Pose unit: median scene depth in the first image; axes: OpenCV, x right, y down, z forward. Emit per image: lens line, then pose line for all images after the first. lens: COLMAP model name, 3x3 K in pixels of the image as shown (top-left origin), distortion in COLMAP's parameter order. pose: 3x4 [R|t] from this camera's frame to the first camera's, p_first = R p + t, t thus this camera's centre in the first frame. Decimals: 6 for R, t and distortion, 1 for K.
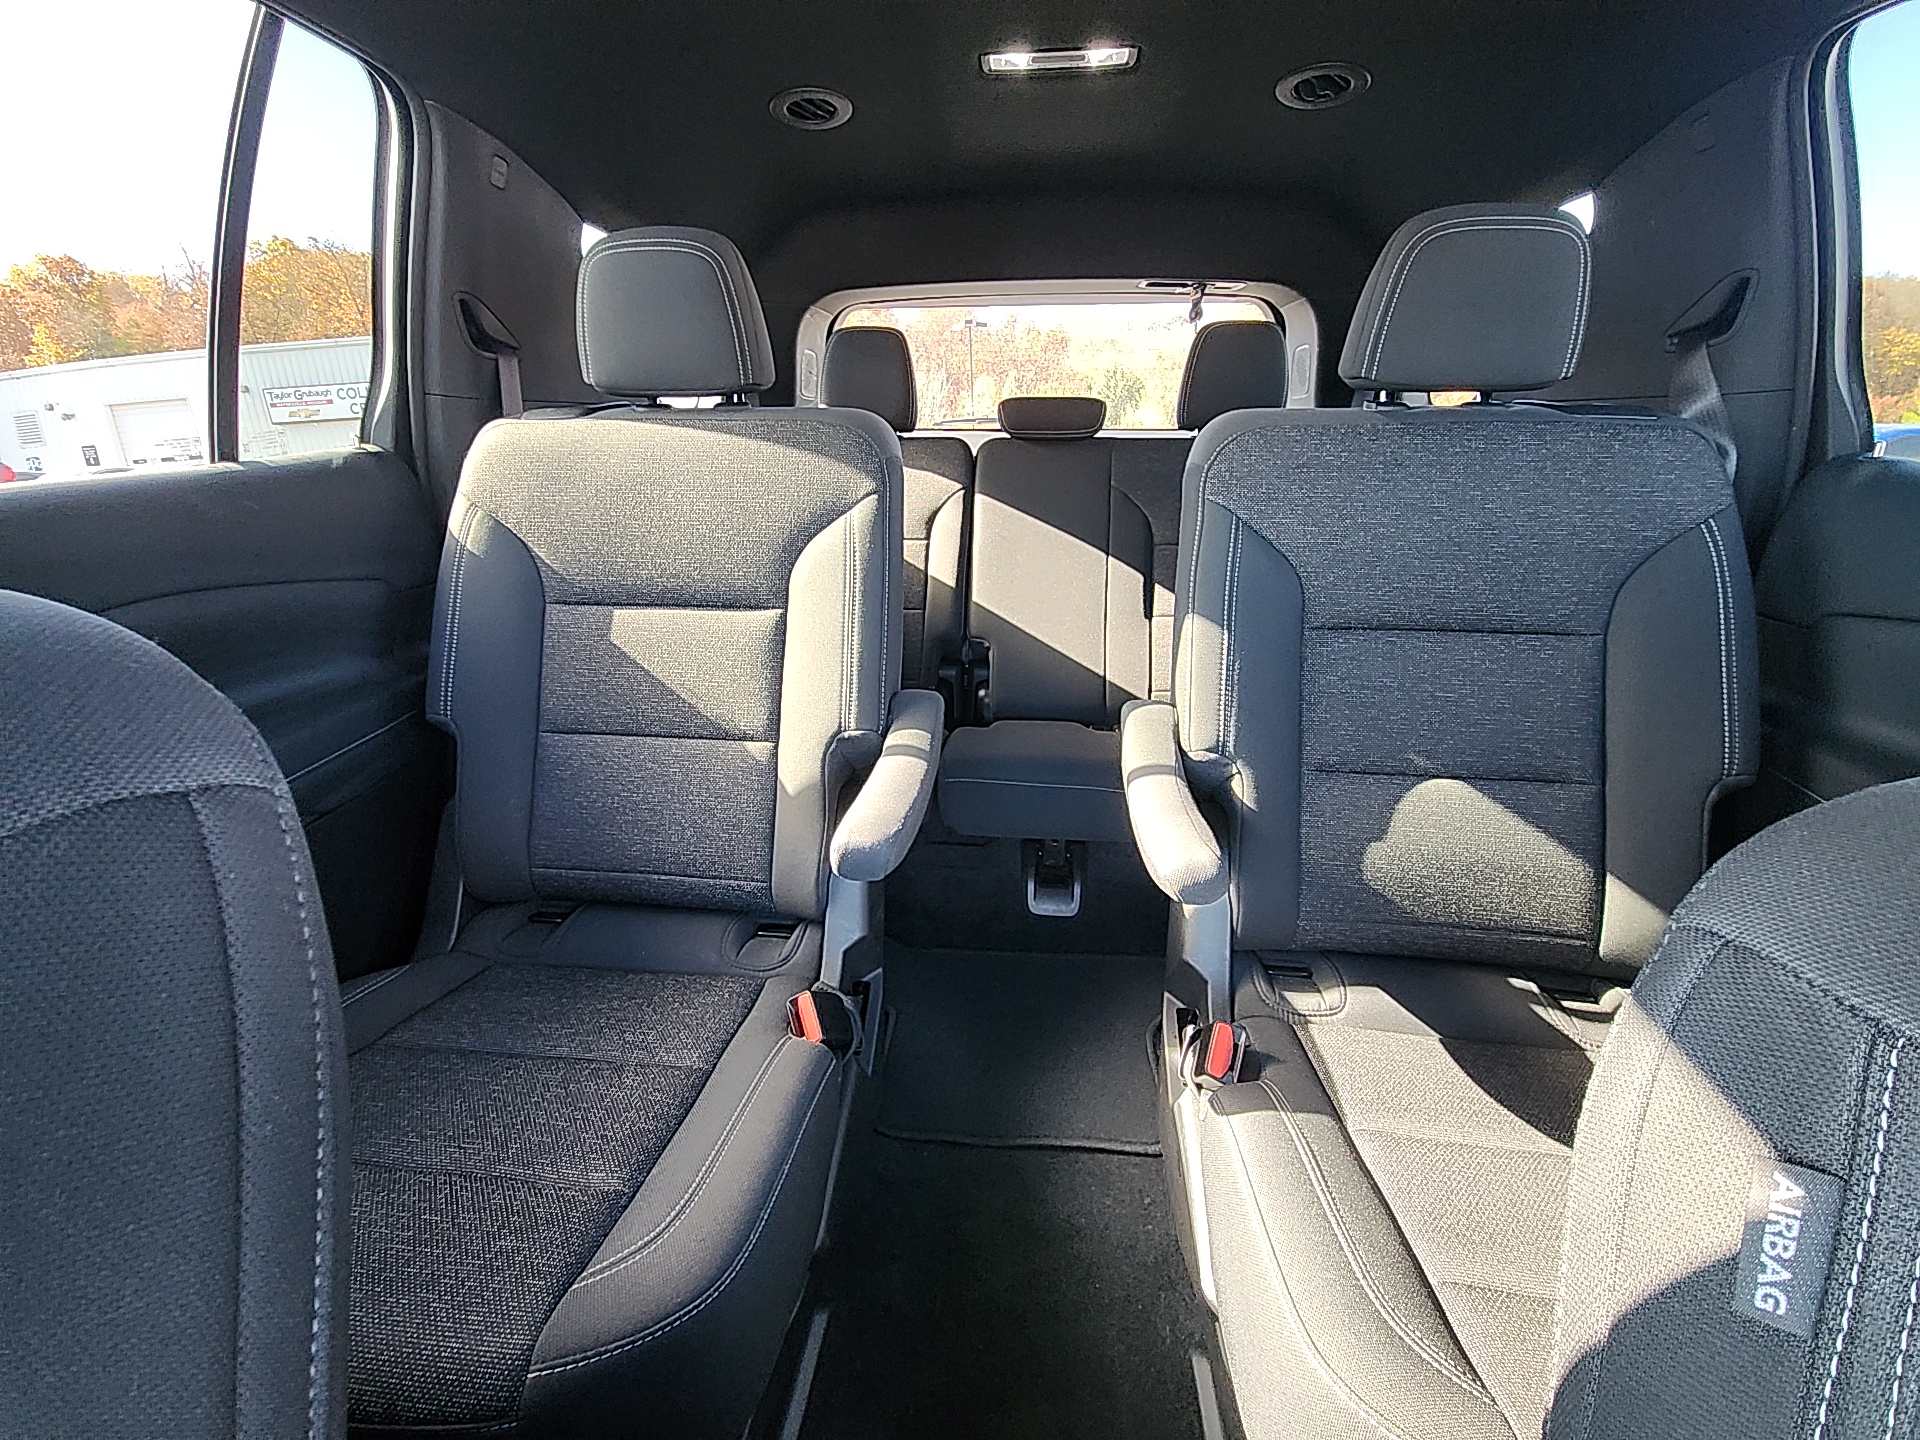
lens RADIAL K [[770.4, 0, 953.1], [0, 770.4, 701.9], [0, 0, 1]] dist [0.004152, -0.000549]
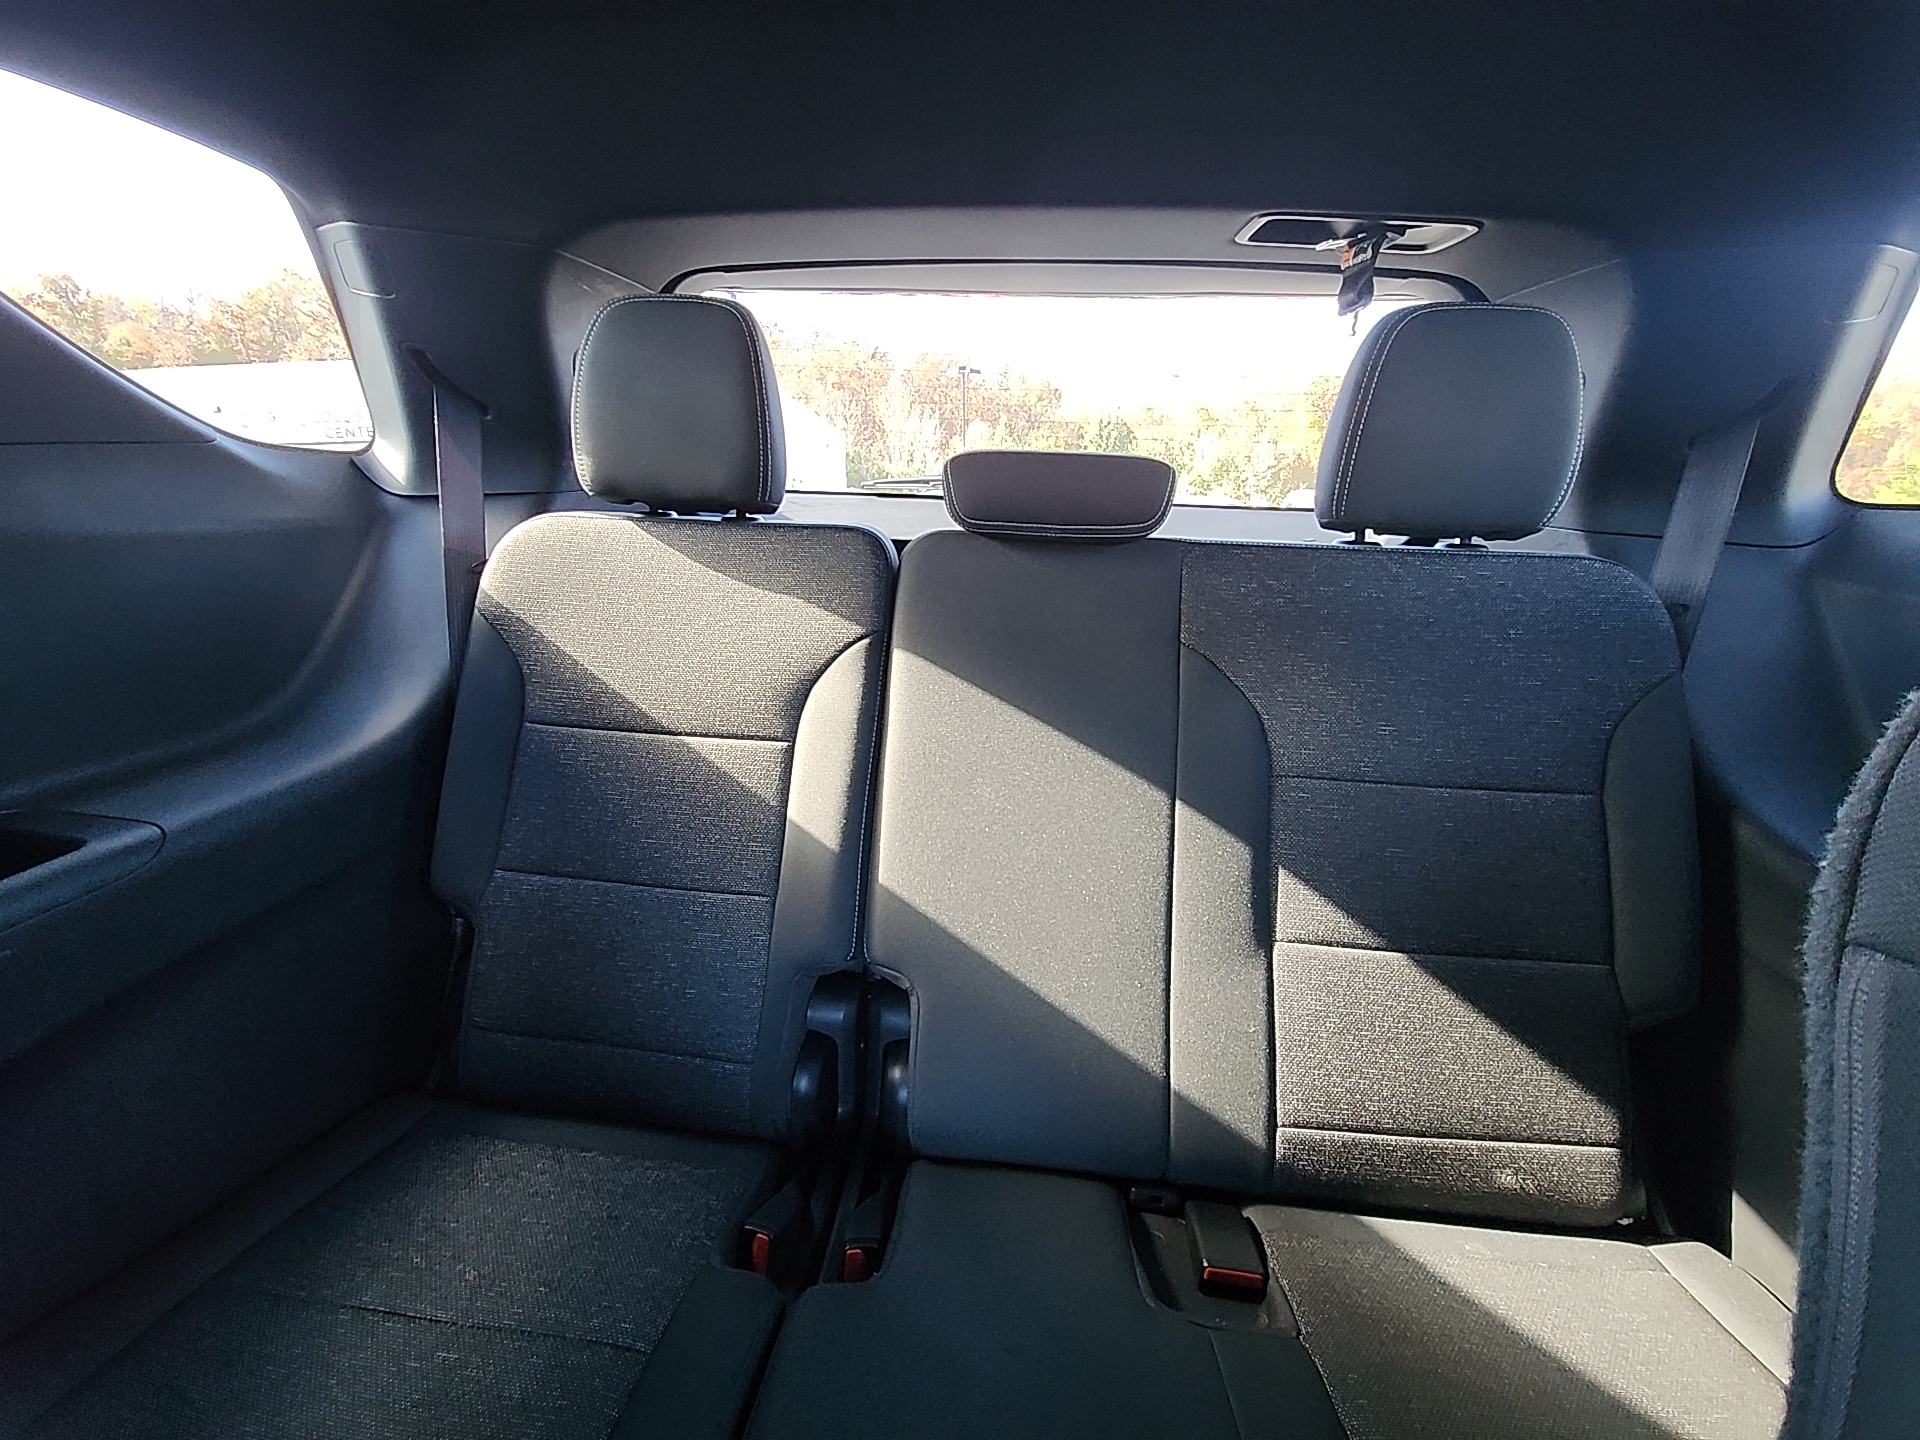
lens RADIAL K [[770.4, 0, 953.1], [0, 770.4, 701.9], [0, 0, 1]] dist [0.004152, -0.000549]
pose [[0.999474, 0.027322, 0.017468, 0.059048], [-0.026401, 0.998354, -0.050921, -0.214997], [-0.018830, 0.050433, 0.998550, 0.528009]]
